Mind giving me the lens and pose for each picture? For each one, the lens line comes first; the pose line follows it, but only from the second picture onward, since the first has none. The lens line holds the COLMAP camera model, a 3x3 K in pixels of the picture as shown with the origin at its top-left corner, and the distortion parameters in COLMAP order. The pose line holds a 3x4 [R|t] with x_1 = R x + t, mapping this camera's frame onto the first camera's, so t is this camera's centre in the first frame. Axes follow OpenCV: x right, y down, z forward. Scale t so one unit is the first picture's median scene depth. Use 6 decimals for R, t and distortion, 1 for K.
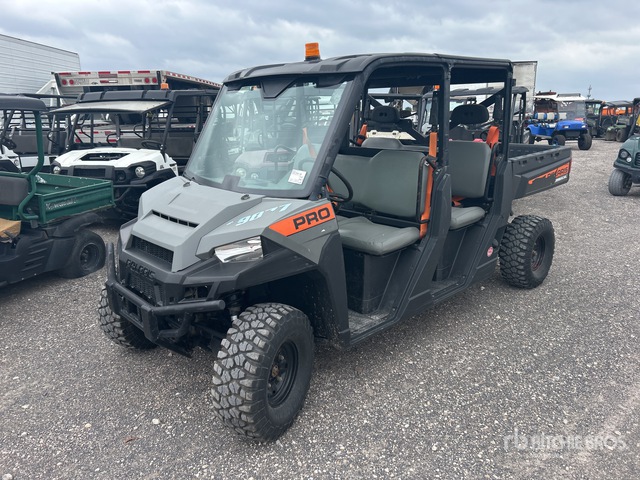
lens RADIAL K [[498.0, 0, 320.0], [0, 498.0, 240.0], [0, 0, 1]] dist [-0.001605, -0.000911]
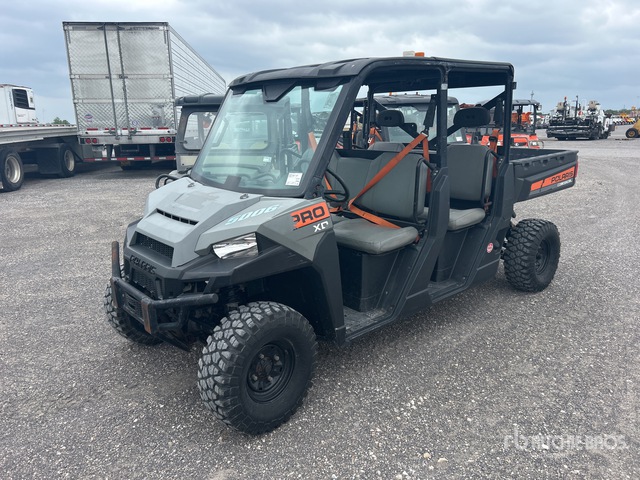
lens RADIAL K [[498.0, 0, 320.0], [0, 498.0, 240.0], [0, 0, 1]] dist [-0.001605, -0.000911]
pose [[0.999236, 0.007421, -0.038373, 0.047833], [-0.007896, 0.999894, -0.012246, 0.016114], [0.038278, 0.012540, 0.999188, -0.026966]]
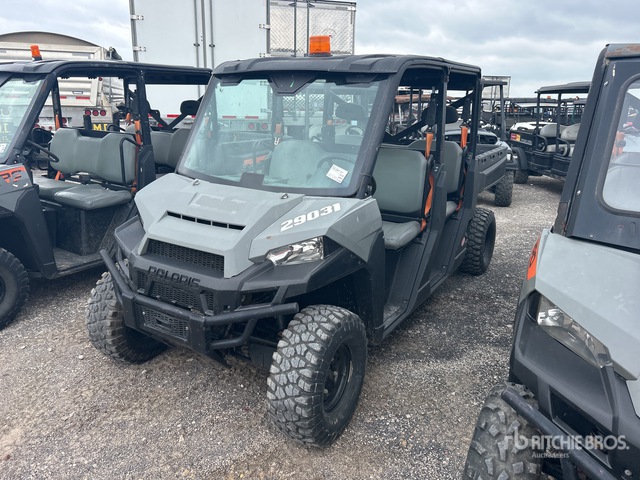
lens RADIAL K [[498.0, 0, 320.0], [0, 498.0, 240.0], [0, 0, 1]] dist [-0.001605, -0.000911]
pose [[0.964611, -0.037212, 0.261037, -0.337144], [0.033718, 0.999272, 0.017854, -0.016414], [-0.261511, -0.008421, 0.965164, 0.048888]]
